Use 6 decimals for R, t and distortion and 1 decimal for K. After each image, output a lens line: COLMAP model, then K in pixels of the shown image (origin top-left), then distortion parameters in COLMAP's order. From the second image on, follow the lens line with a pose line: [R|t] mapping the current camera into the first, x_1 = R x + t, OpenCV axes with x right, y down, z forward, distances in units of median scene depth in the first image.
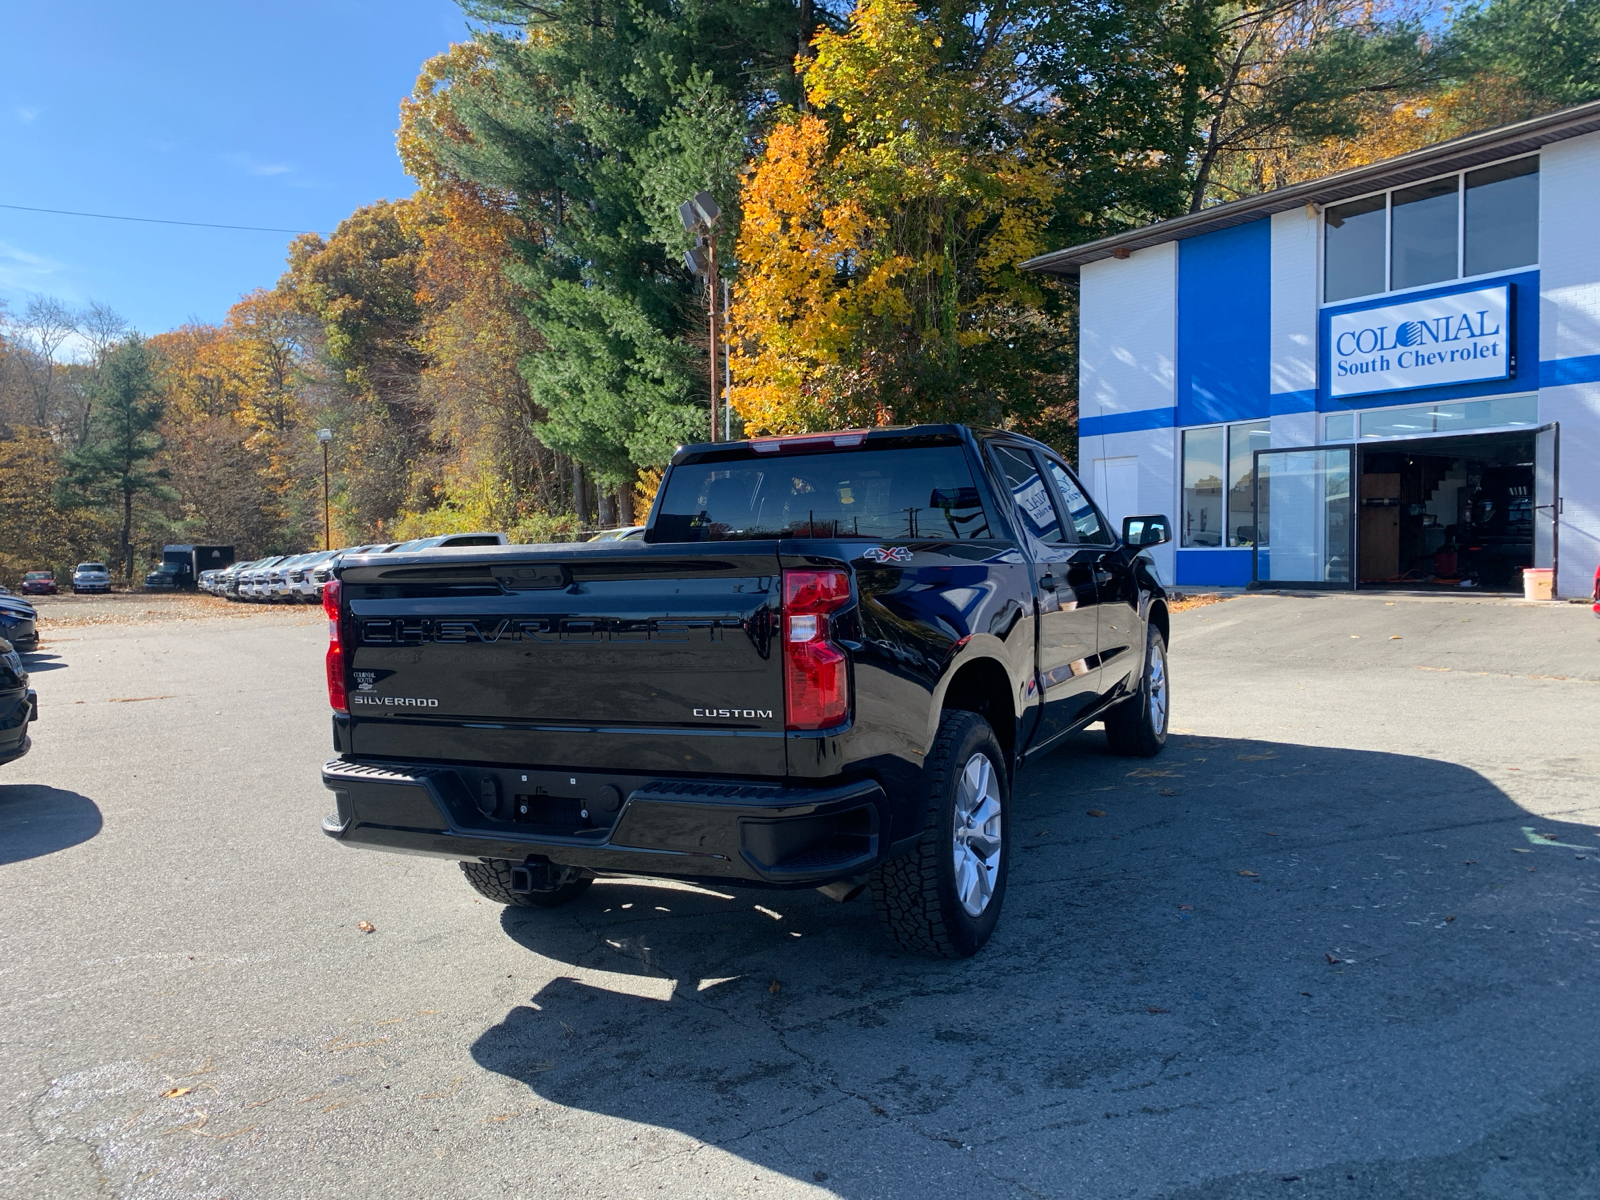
lens RADIAL K [[1261.4, 0, 749.9], [0, 1261.4, 599.8], [0, 0, 1]] dist [0.046969, -0.087303]
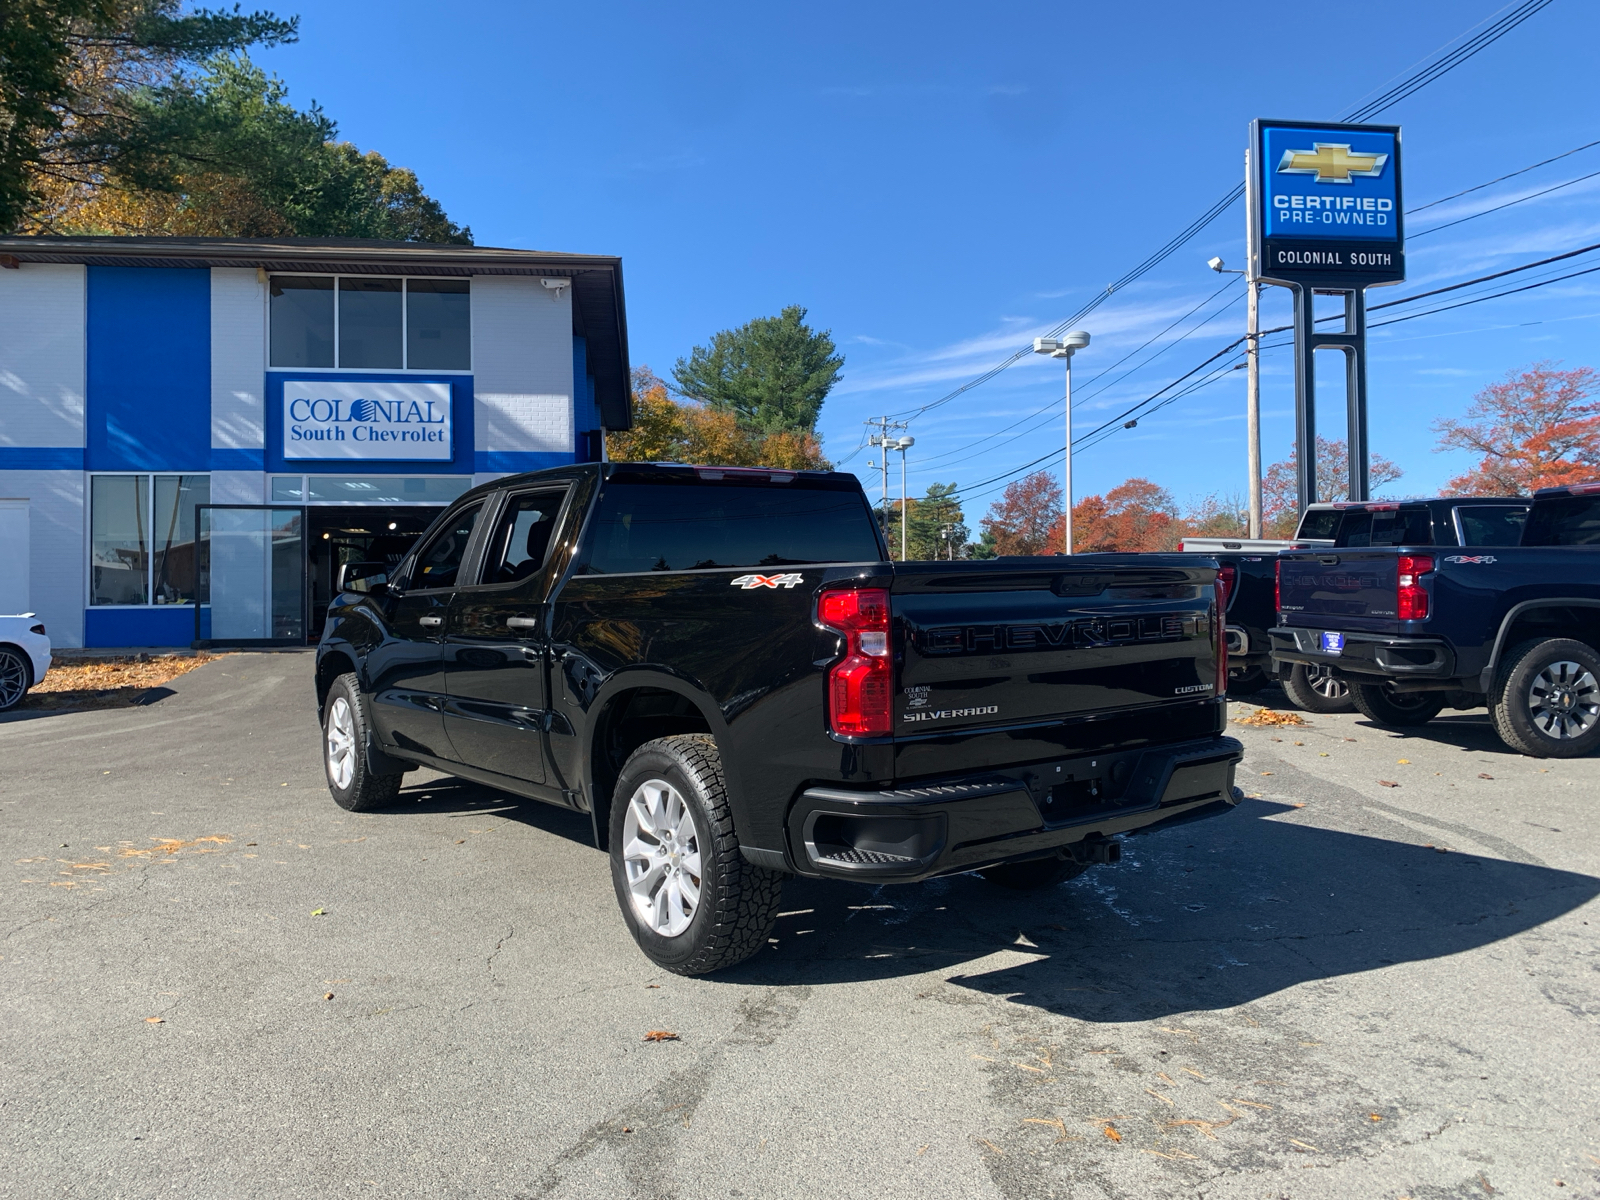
lens RADIAL K [[1282.8, 0, 800.0], [0, 1282.8, 600.0], [0, 0, 1]] dist [-0.000334, -0.006159]
pose [[0.404505, 0.013746, 0.914433, -0.270059], [0.039045, 0.998716, -0.032284, 0.003882], [-0.913702, 0.048763, 0.403448, 0.170370]]
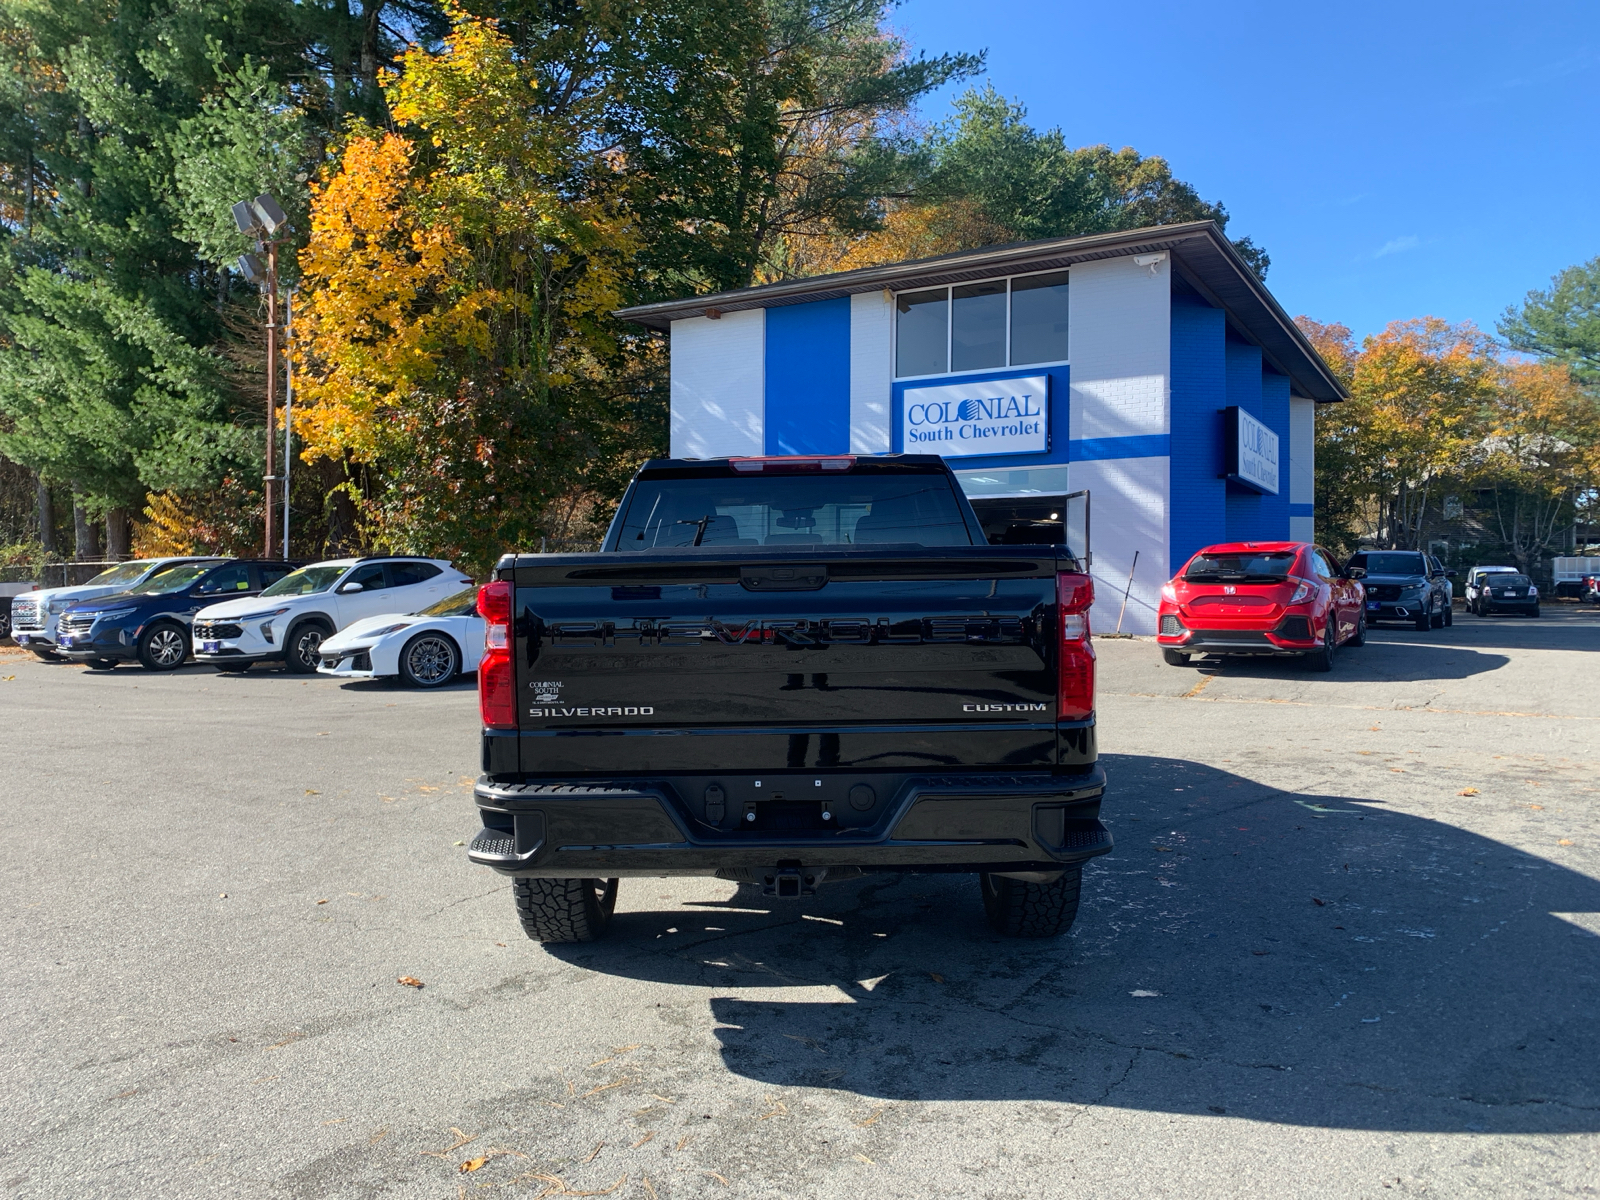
lens RADIAL K [[1273.2, 0, 793.3], [0, 1273.2, 588.0], [0, 0, 1]] dist [0.048506, -0.088883]
pose [[0.898002, 0.017605, 0.439639, -0.110464], [0.003089, 0.998922, -0.046310, 0.006737], [-0.439981, 0.042944, 0.896980, 0.018963]]
